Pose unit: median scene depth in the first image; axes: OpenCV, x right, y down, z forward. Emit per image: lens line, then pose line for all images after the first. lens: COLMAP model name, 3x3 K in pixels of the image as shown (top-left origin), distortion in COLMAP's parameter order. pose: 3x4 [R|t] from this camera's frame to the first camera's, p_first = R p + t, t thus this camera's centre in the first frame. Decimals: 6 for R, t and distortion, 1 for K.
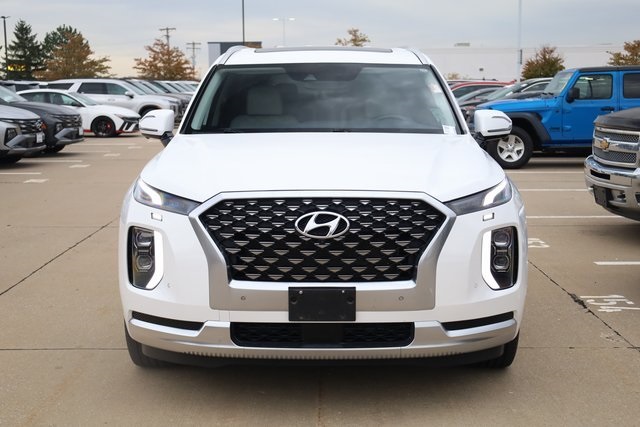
lens RADIAL K [[923.7, 0, 320.0], [0, 923.7, 213.5], [0, 0, 1]] dist [0.018657, 0.063061]
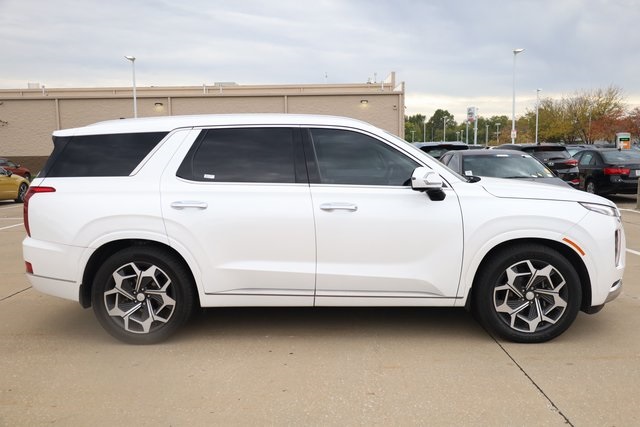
lens RADIAL K [[569.4, 0, 320.0], [0, 569.4, 213.5], [0, 0, 1]] dist [-0.005180, -0.004962]
pose [[0.024719, -0.111282, 0.993481, -1.303326], [0.145643, 0.983583, 0.106549, -0.216996], [-0.989028, 0.142060, 0.040521, 1.582798]]
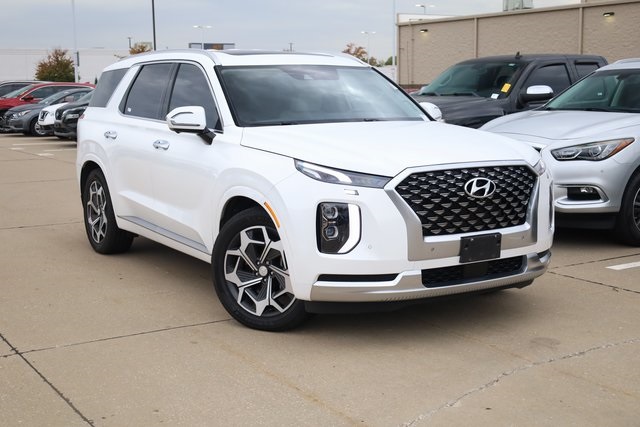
lens RADIAL K [[889.1, 0, 320.0], [0, 889.1, 213.5], [0, 0, 1]] dist [-0.023039, 0.016314]
pose [[0.858796, -0.081200, 0.505841, -0.831625], [0.078759, 0.996548, 0.026257, -0.002298], [-0.506227, 0.017290, 0.862227, 0.017288]]
